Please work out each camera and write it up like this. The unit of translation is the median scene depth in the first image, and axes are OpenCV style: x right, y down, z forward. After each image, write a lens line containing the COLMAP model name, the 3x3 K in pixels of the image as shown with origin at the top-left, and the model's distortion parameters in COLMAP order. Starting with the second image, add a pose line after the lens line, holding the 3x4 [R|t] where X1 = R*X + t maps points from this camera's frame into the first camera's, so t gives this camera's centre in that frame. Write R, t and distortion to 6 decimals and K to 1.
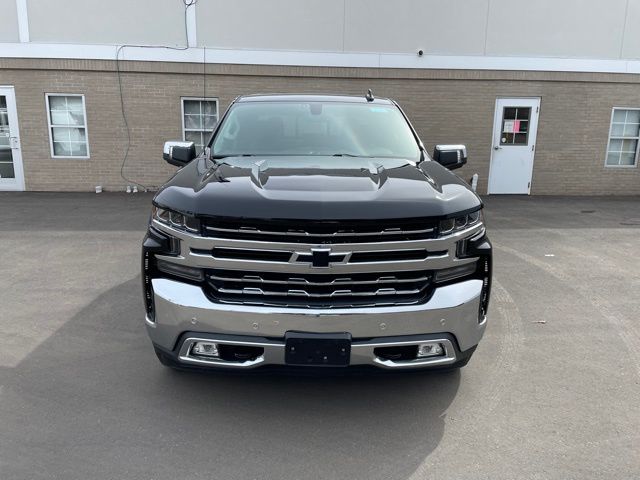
lens RADIAL K [[480.4, 0, 320.2], [0, 480.4, 235.8], [0, 0, 1]] dist [0.086561, -0.108857]
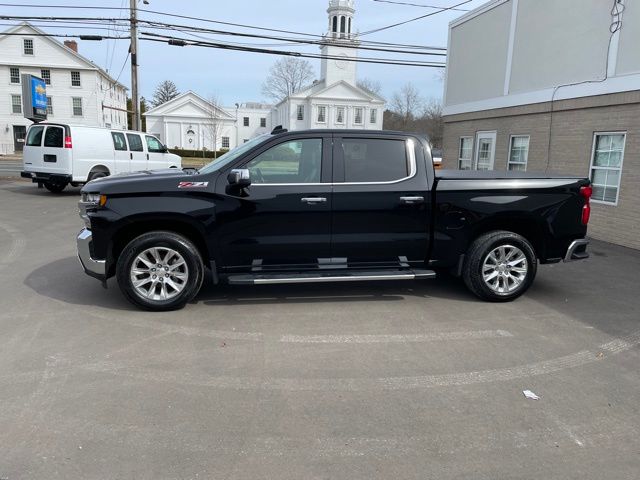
lens RADIAL K [[480.4, 0, 319.3], [0, 480.4, 239.3], [0, 0, 1]] dist [0.086561, -0.108857]
pose [[0.146463, 0.168566, -0.974748, 1.203276], [-0.246421, 0.960529, 0.129080, -0.178114], [0.958032, 0.221293, 0.182220, 0.812827]]
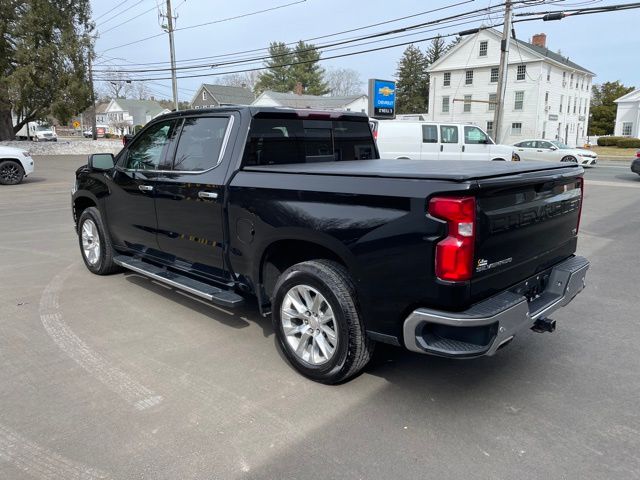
lens RADIAL K [[480.4, 0, 317.7], [0, 480.4, 238.0], [0, 0, 1]] dist [0.086561, -0.108857]
pose [[-0.726972, 0.126468, -0.674921, 0.602017], [-0.161501, 0.923831, 0.347065, -0.418310], [0.667405, 0.361306, -0.651174, 1.849844]]
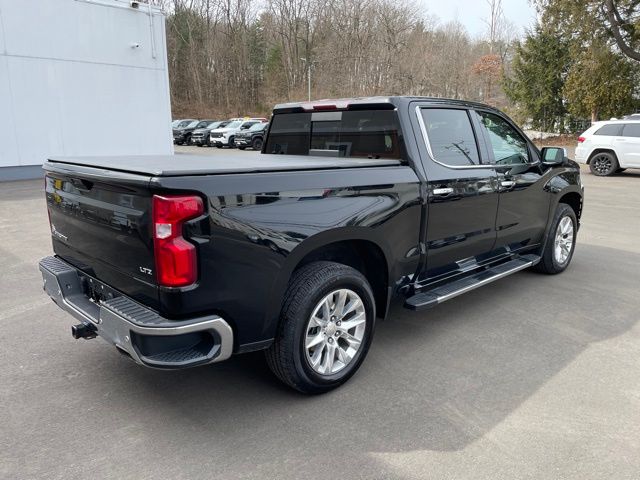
lens RADIAL K [[480.4, 0, 319.9], [0, 480.4, 237.7], [0, 0, 1]] dist [0.086561, -0.108857]
pose [[-0.677519, -0.171963, 0.715120, -0.642376], [0.154604, 0.917264, 0.367048, -0.419993], [-0.719073, 0.359242, -0.594877, 1.780215]]
